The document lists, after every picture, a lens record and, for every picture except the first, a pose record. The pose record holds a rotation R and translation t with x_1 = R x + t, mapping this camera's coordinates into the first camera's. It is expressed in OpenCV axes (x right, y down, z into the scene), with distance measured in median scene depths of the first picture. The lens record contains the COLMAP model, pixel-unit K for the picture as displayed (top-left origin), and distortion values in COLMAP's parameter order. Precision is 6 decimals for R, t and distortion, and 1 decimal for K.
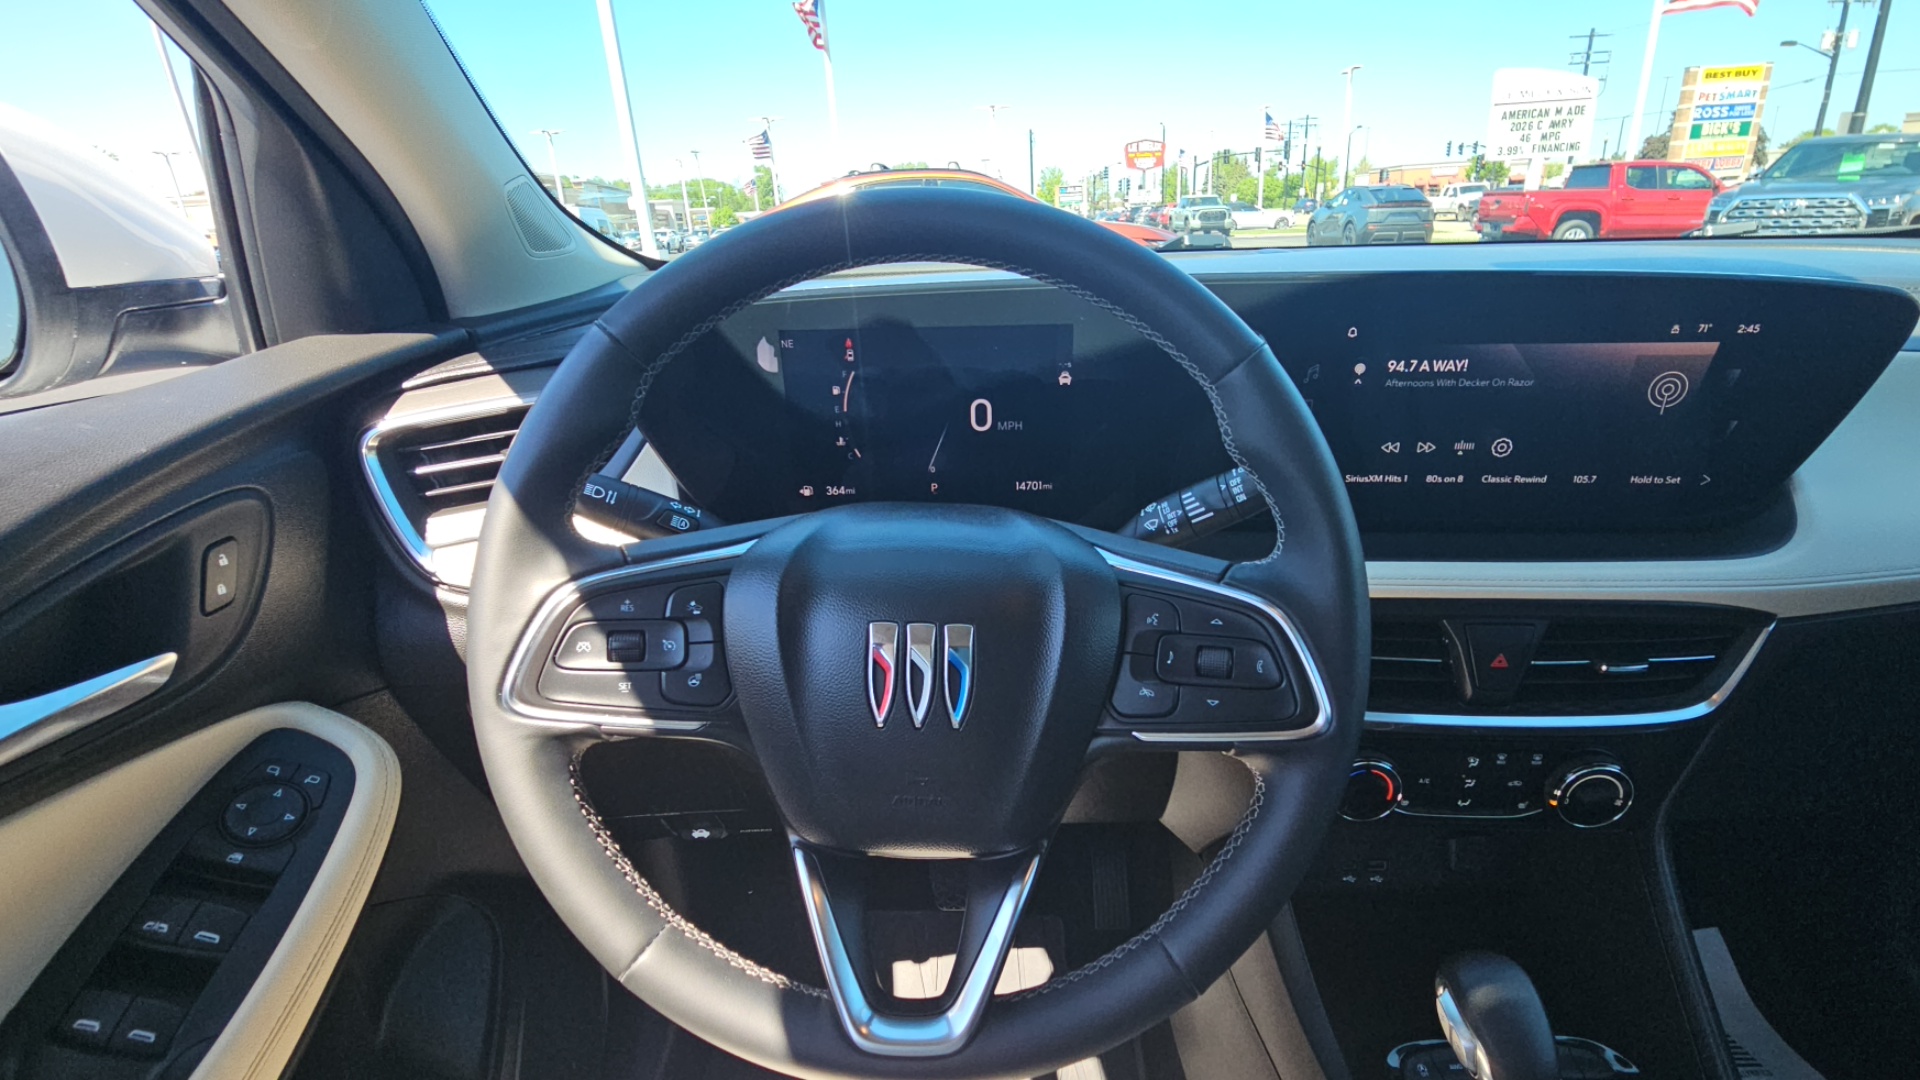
lens RADIAL K [[858.6, 0, 981.1], [0, 858.6, 547.3], [0, 0, 1]] dist [0.008112, -0.006399]
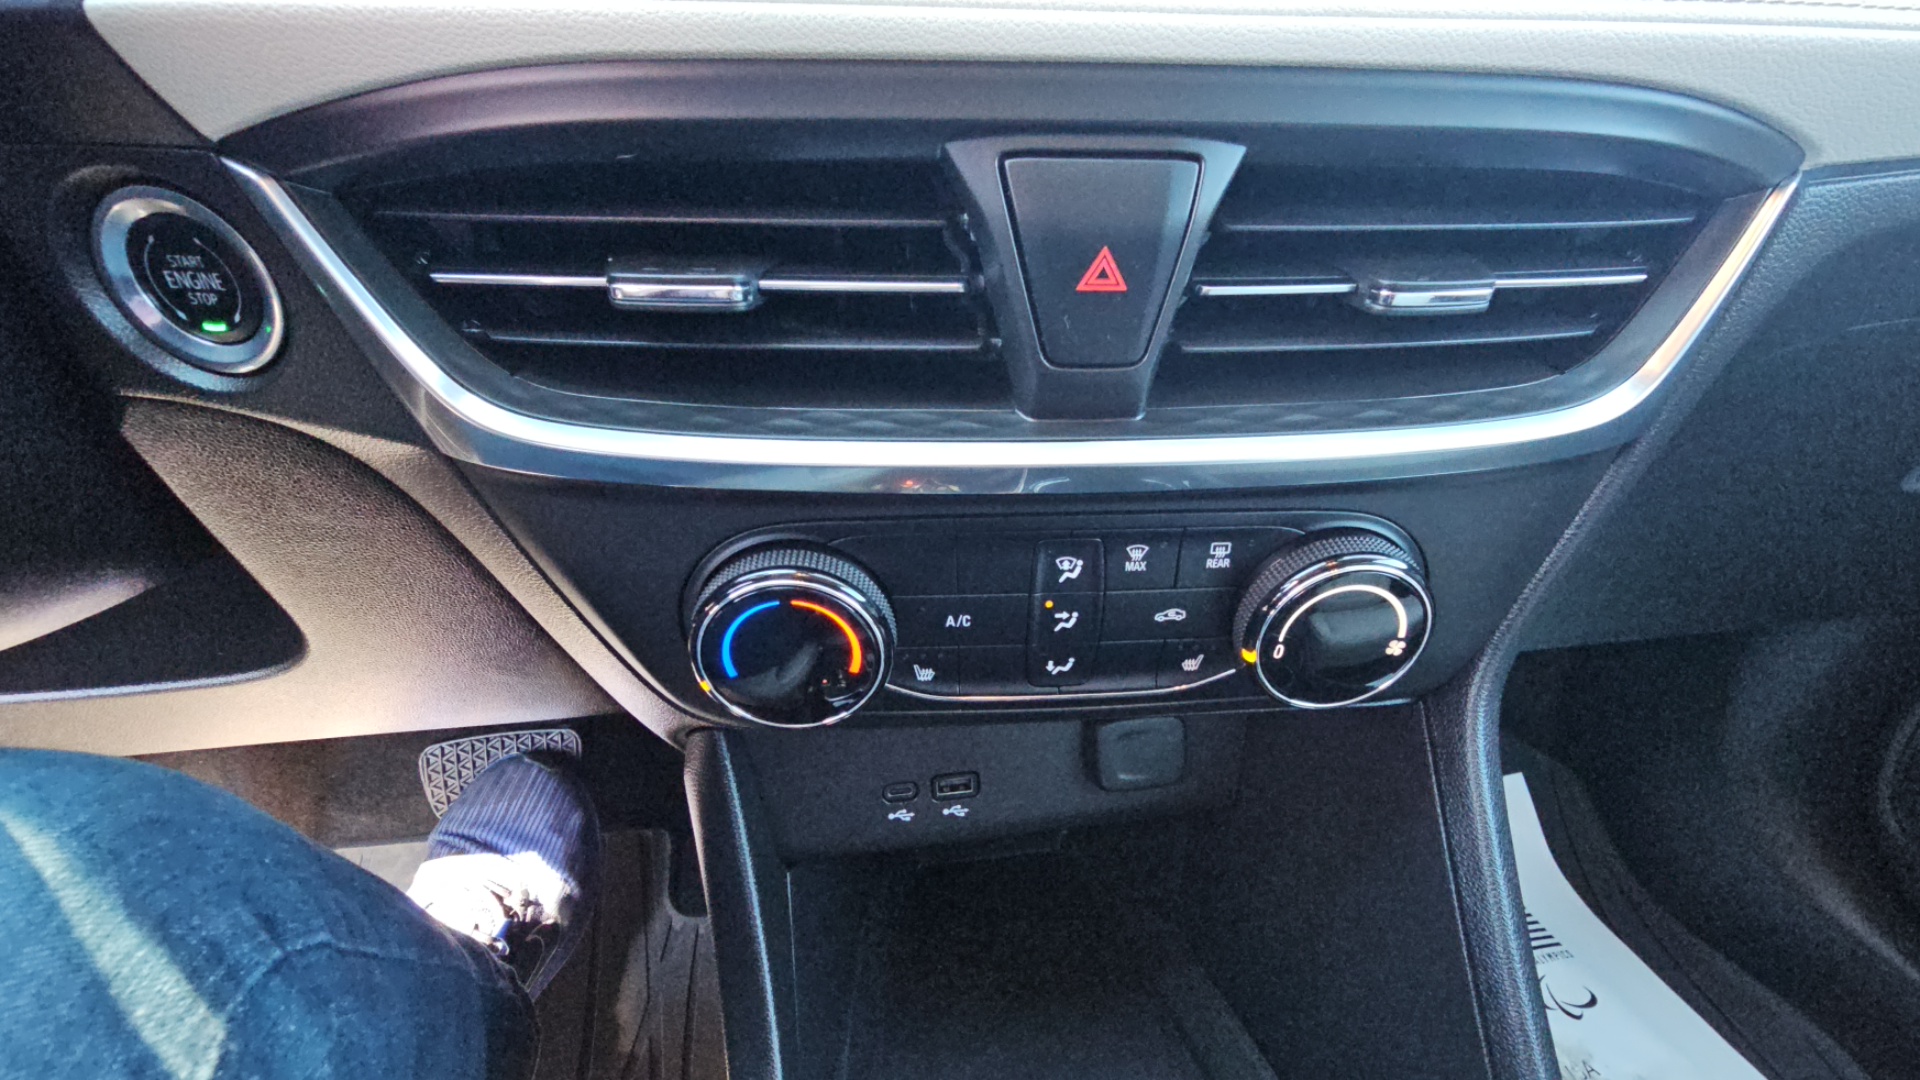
lens RADIAL K [[858.6, 0, 980.4], [0, 858.6, 547.9], [0, 0, 1]] dist [0.008112, -0.006399]
pose [[0.988881, -0.040356, 0.143128, 0.485453], [0.014767, 0.984364, 0.175525, 0.173460], [-0.147973, -0.171460, 0.974015, 0.634865]]
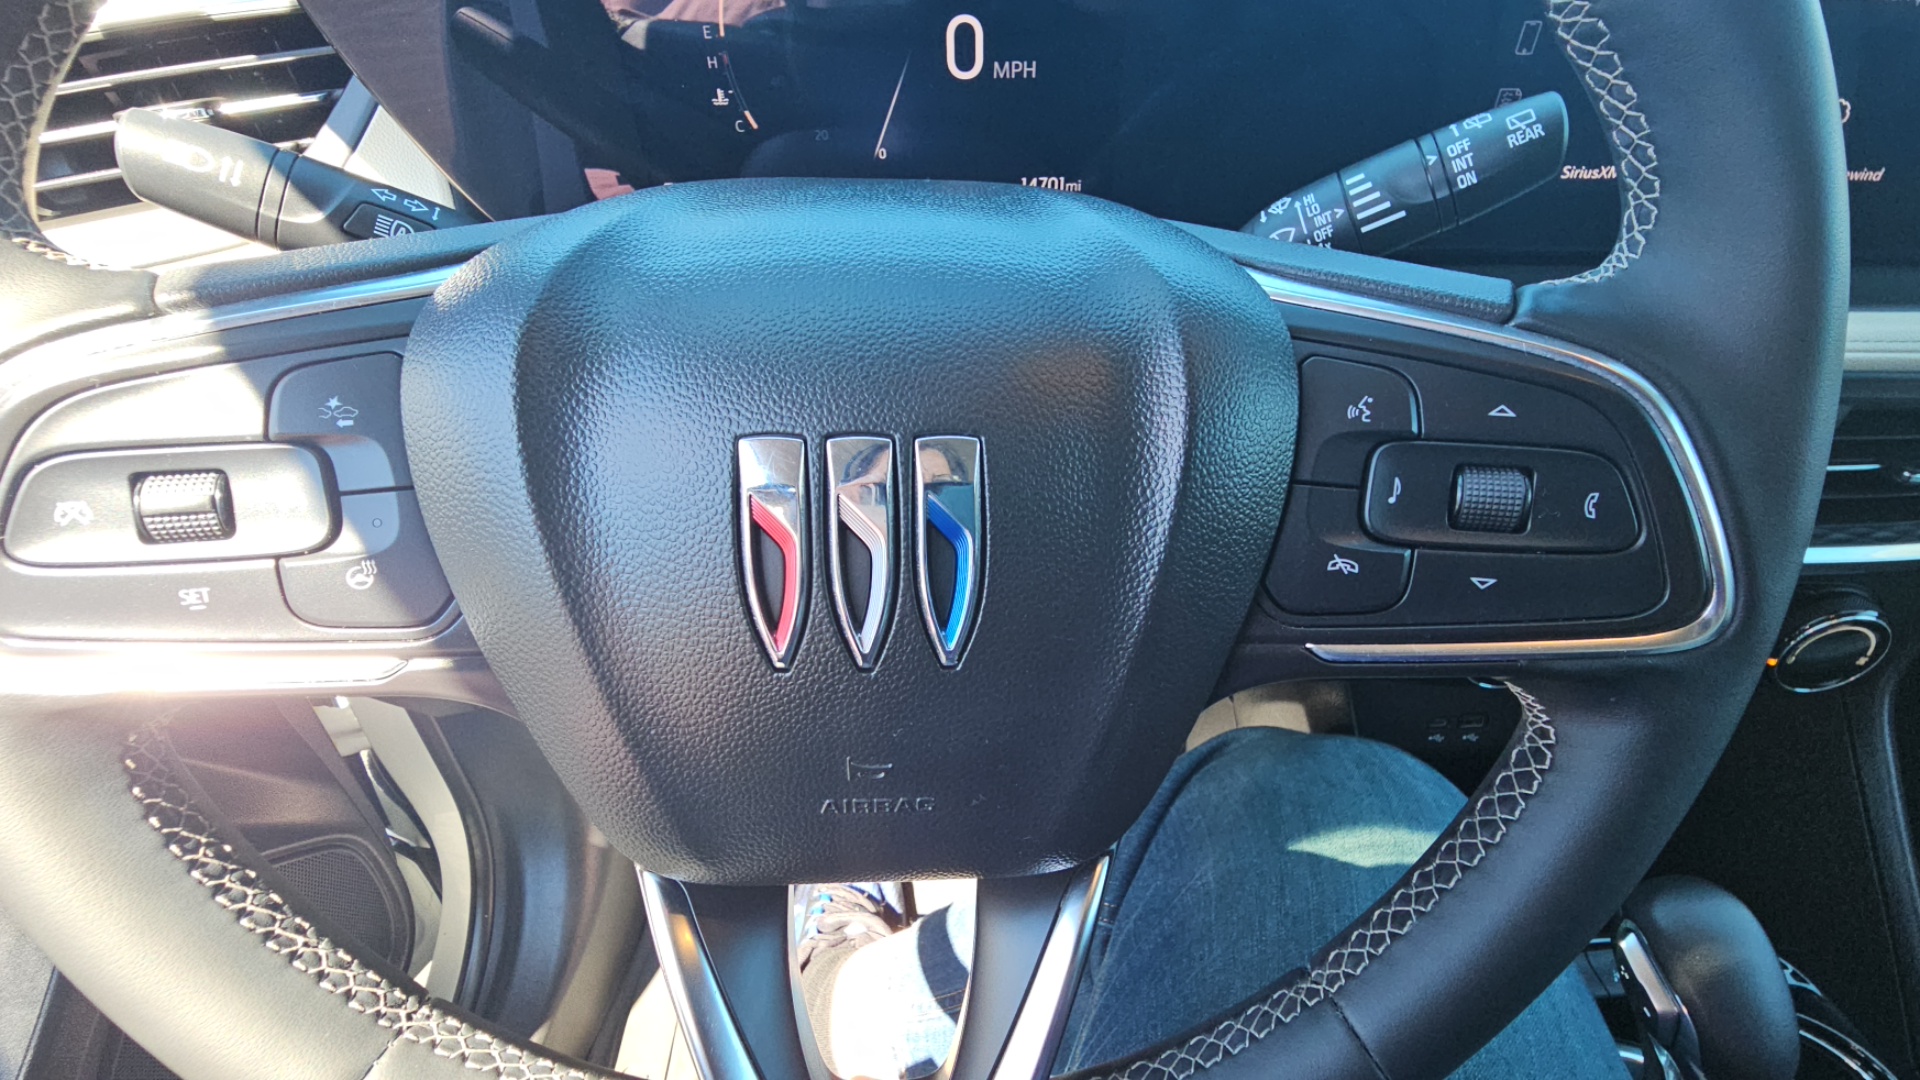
lens RADIAL K [[858.6, 0, 977.3], [0, 858.6, 546.5], [0, 0, 1]] dist [0.008112, -0.006399]
pose [[0.999084, -0.013995, 0.040435, -0.019522], [0.003072, 0.966022, 0.258442, 0.018582], [-0.042678, -0.258081, 0.965180, 0.367398]]
